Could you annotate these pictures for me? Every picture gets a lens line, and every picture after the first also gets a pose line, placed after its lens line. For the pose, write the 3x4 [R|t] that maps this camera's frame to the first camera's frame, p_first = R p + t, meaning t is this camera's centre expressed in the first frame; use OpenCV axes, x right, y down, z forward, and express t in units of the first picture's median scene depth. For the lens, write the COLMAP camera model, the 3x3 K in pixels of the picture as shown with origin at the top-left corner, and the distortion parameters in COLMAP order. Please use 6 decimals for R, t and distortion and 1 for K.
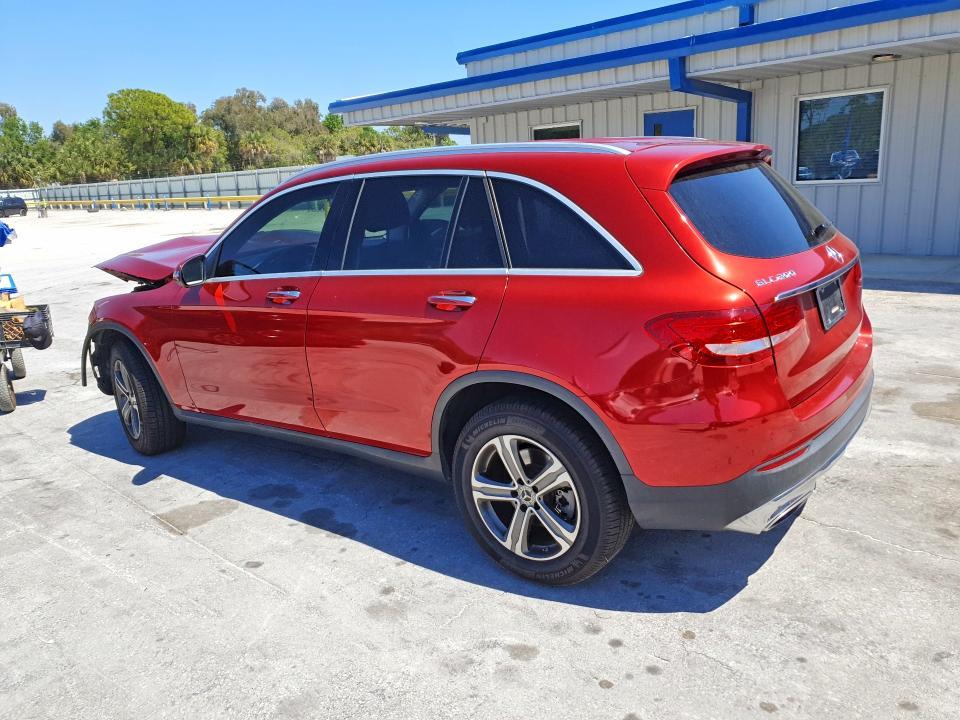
lens RADIAL K [[727.7, 0, 492.0], [0, 727.7, 360.0], [0, 0, 1]] dist [0.003128, 0.006655]
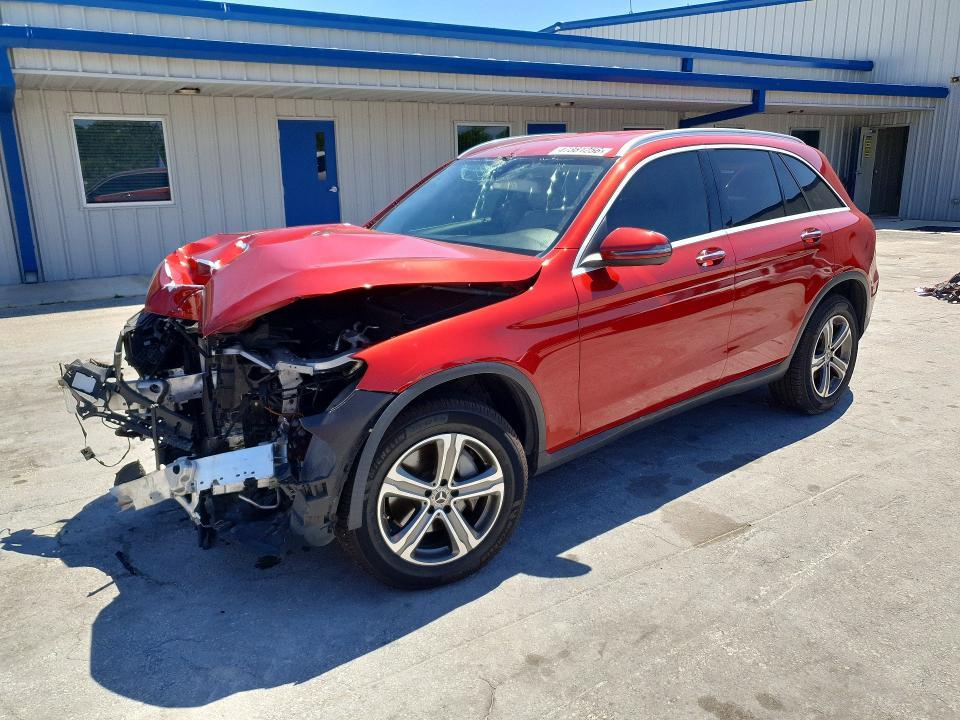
lens RADIAL K [[727.7, 0, 492.0], [0, 727.7, 360.0], [0, 0, 1]] dist [0.003128, 0.006655]
pose [[0.240359, -0.187608, 0.952382, -1.232970], [0.247353, 0.960593, 0.126800, -0.141426], [-0.938640, 0.205097, 0.277292, 0.935912]]
